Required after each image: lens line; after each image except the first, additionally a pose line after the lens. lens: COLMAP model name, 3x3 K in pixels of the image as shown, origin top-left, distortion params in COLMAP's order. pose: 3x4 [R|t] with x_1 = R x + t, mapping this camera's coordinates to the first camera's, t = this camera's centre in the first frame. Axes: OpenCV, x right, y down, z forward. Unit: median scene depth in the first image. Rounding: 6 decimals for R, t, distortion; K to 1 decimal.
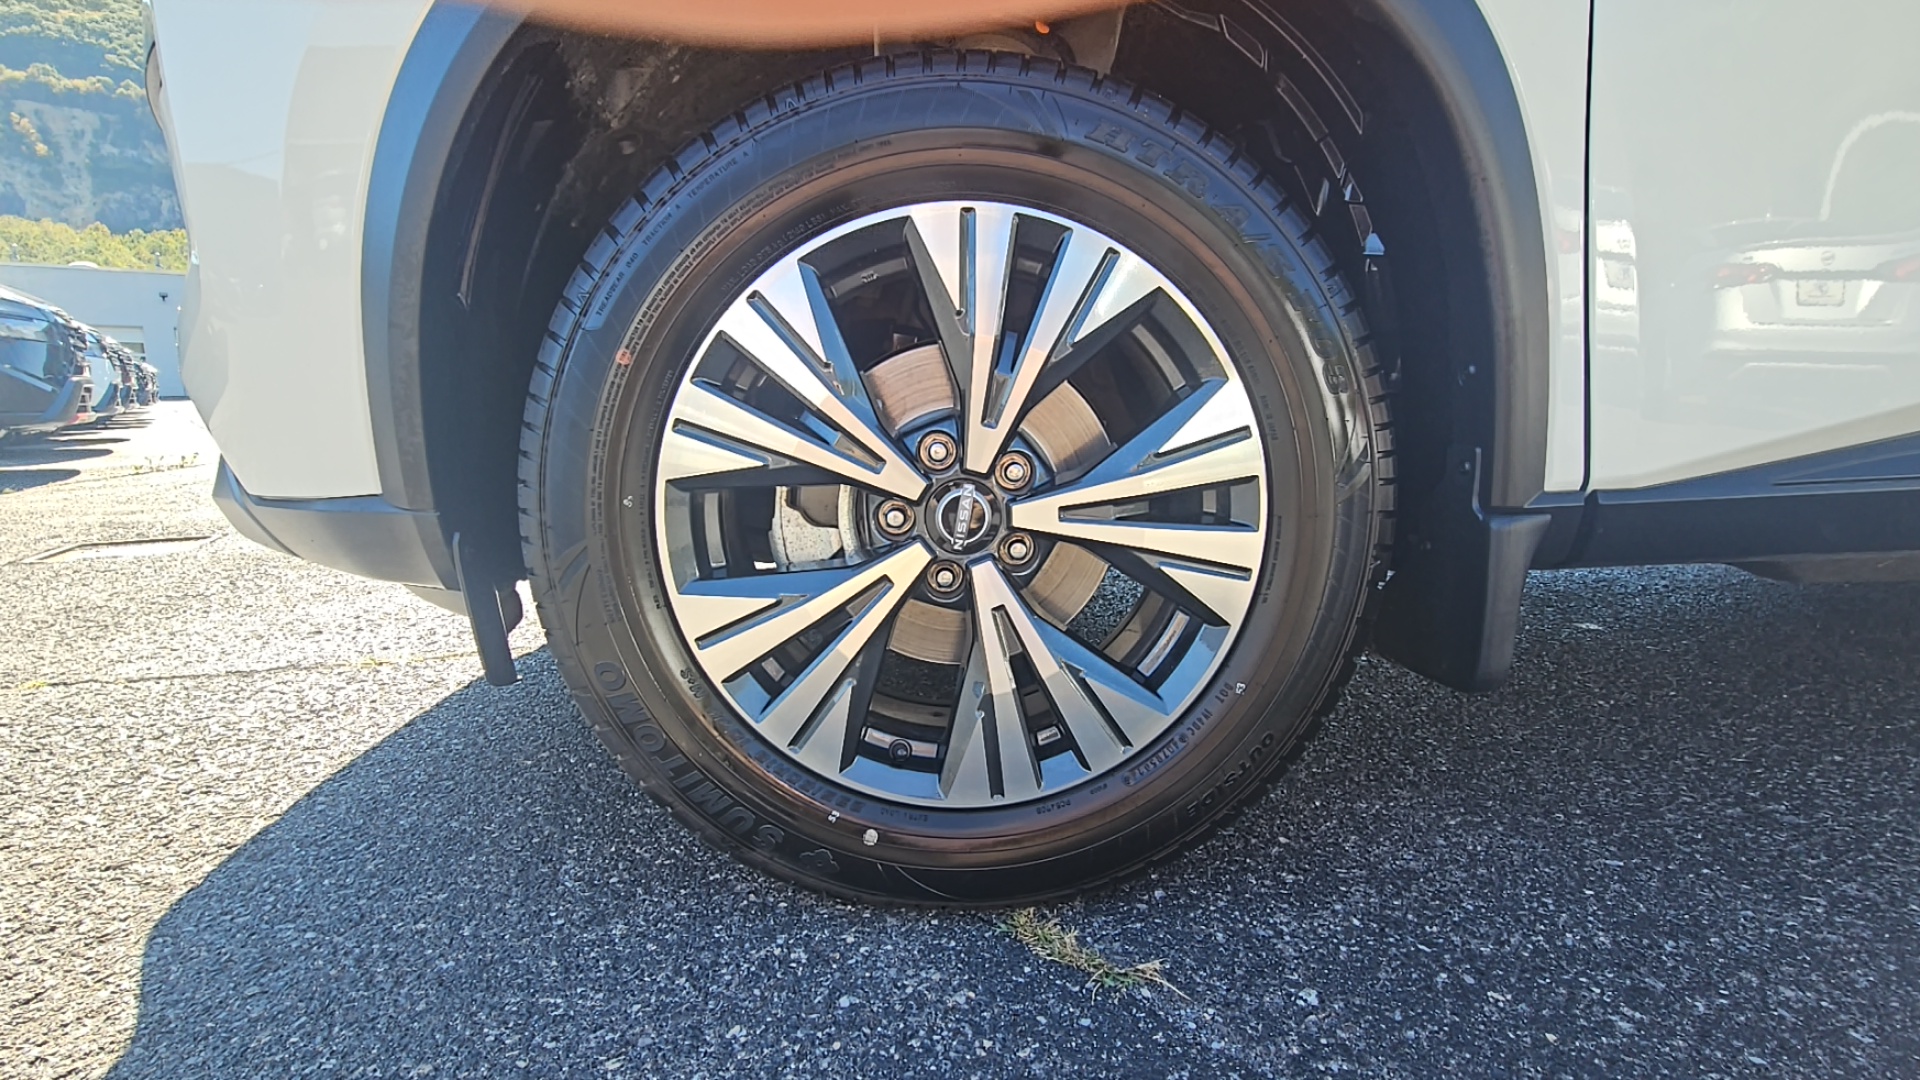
lens RADIAL K [[859.1, 0, 957.5], [0, 859.1, 531.9], [0, 0, 1]] dist [0.026008, -0.018985]
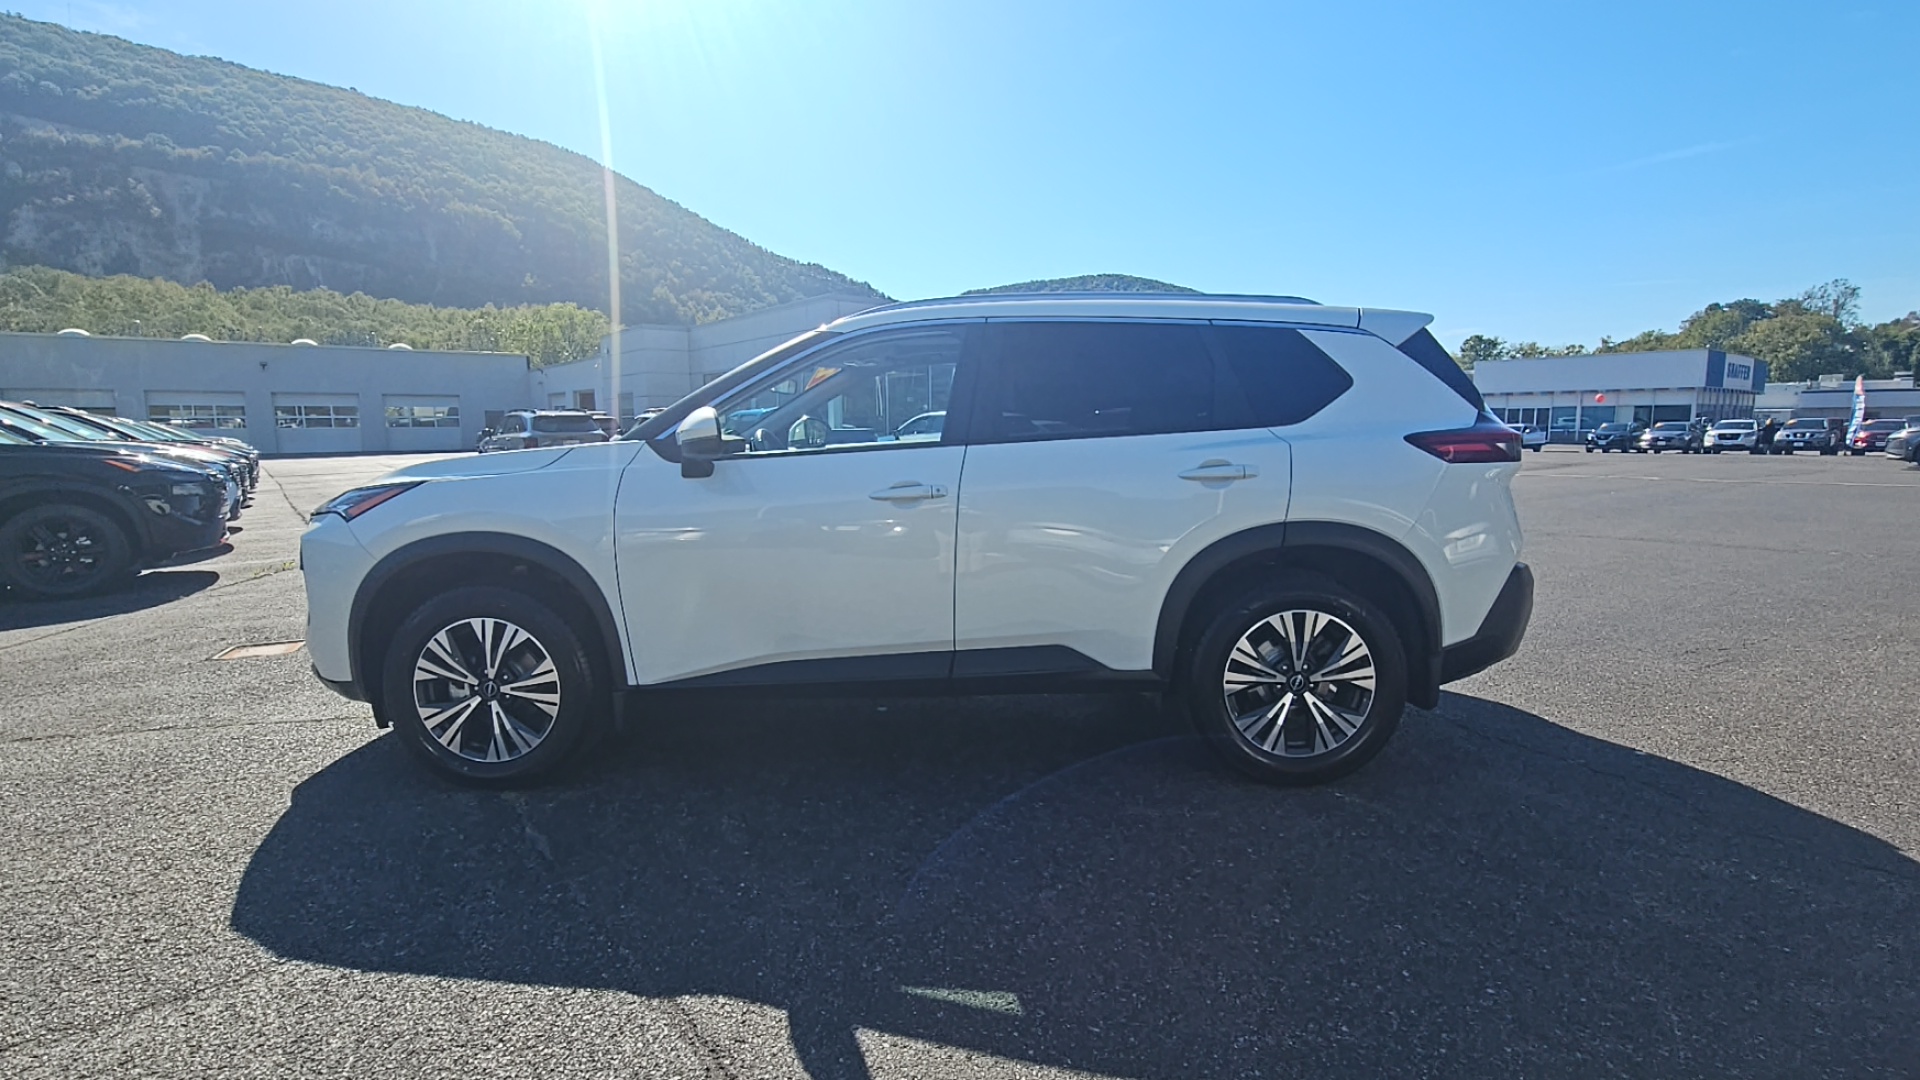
lens RADIAL K [[858.2, 0, 958.2], [0, 858.2, 533.7], [0, 0, 1]] dist [0.016421, -0.010492]
pose [[0.998354, 0.005351, -0.057102, 2.447637], [-0.007916, 0.998965, -0.044792, -0.586939], [0.056804, 0.045170, 0.997363, -2.962711]]
